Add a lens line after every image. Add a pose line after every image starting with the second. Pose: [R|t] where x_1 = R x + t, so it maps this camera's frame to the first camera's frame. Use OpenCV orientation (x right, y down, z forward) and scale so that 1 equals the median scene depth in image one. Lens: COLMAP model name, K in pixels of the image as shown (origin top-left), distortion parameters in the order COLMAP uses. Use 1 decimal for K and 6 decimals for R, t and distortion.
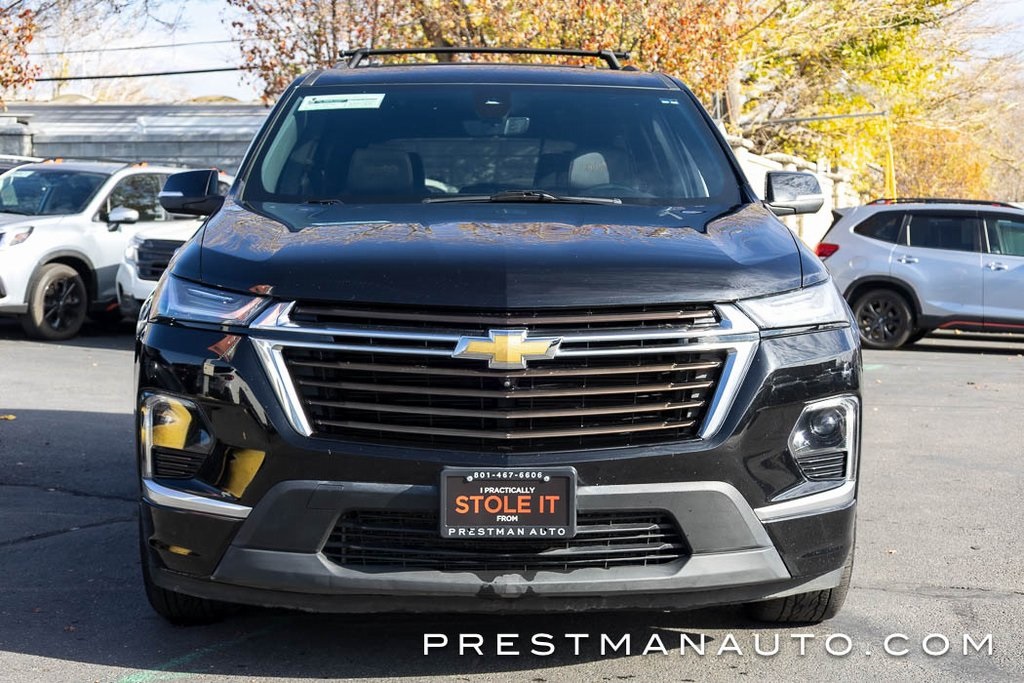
lens RADIAL K [[1671.2, 0, 508.6], [0, 1671.2, 341.4], [0, 0, 1]] dist [0.076338, 0.000000]
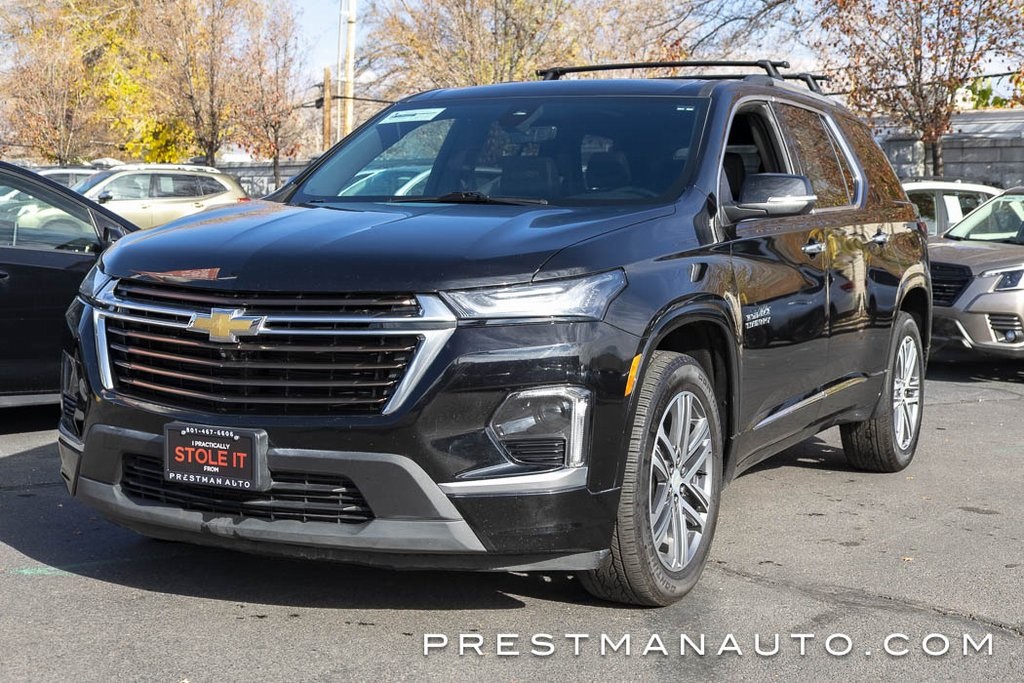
lens RADIAL K [[1526.5, 0, 512.9], [0, 1526.5, 337.0], [0, 0, 1]] dist [-0.008366, 0.000000]
pose [[0.881374, 0.046641, -0.470110, 0.674639], [-0.046097, 0.998857, 0.012677, -0.009912], [0.470164, 0.010497, 0.882517, 0.151327]]
